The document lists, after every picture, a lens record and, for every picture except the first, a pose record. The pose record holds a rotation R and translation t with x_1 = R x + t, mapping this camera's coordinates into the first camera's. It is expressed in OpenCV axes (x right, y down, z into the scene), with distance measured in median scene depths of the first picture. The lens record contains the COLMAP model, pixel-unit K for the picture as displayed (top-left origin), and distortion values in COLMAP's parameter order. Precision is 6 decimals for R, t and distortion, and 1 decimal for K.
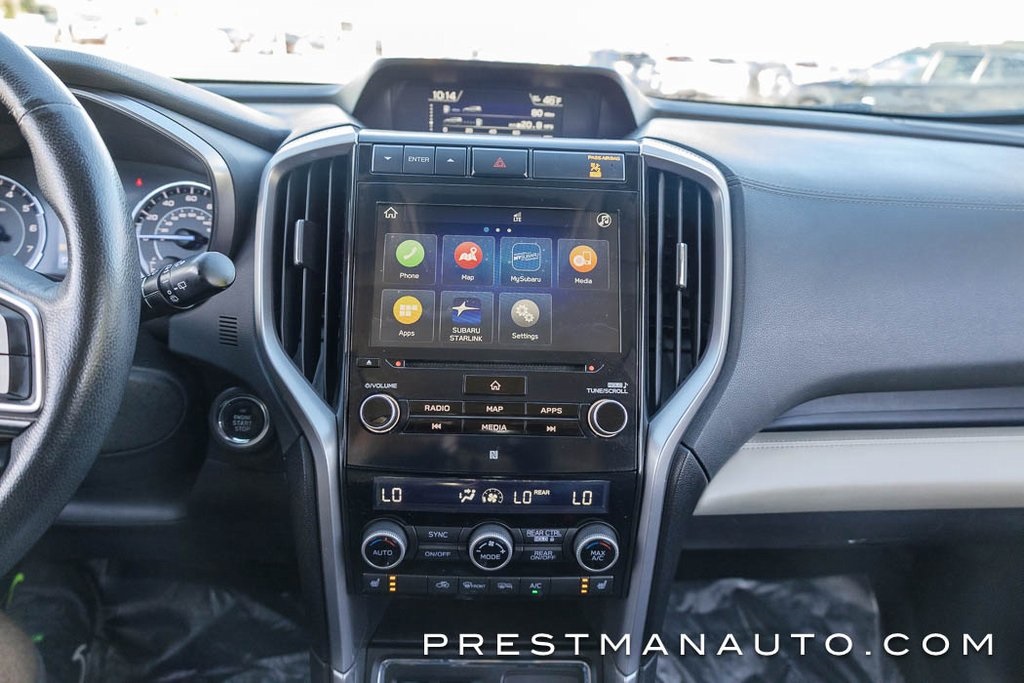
lens RADIAL K [[670.4, 0, 510.2], [0, 670.4, 347.1], [0, 0, 1]] dist [-0.001838, 0.003081]
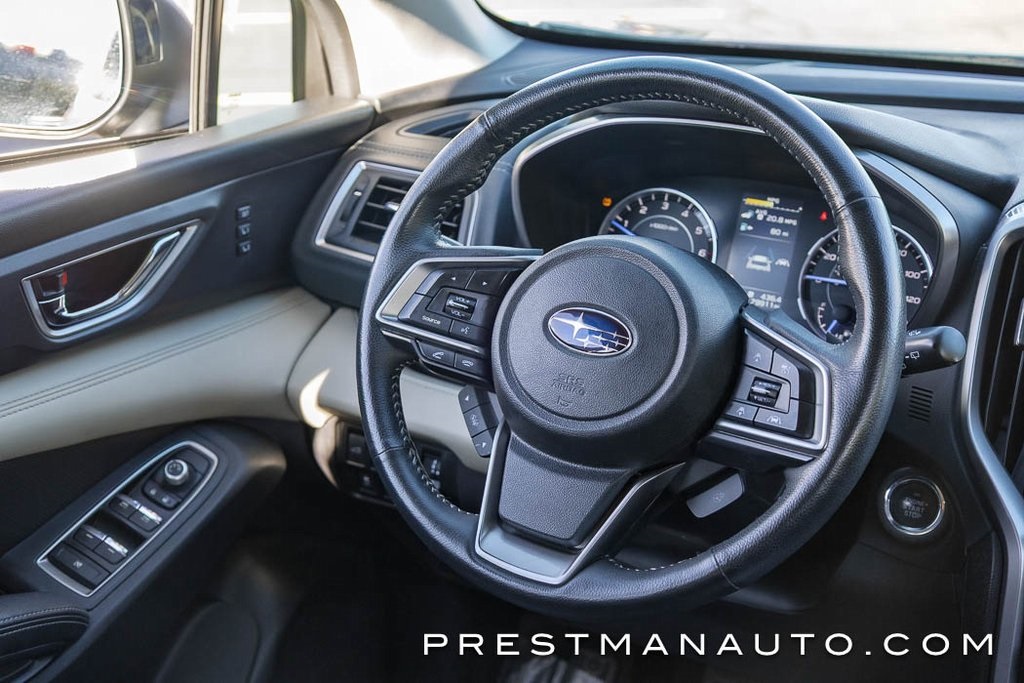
lens RADIAL K [[1498.4, 0, 512.0], [0, 1498.4, 341.5], [0, 0, 1]] dist [0.018219, 0.035415]
pose [[0.870567, 0.148820, -0.469004, 0.041326], [-0.182127, 0.982927, -0.026172, 0.050074], [0.457102, 0.108202, 0.882808, -1.133741]]
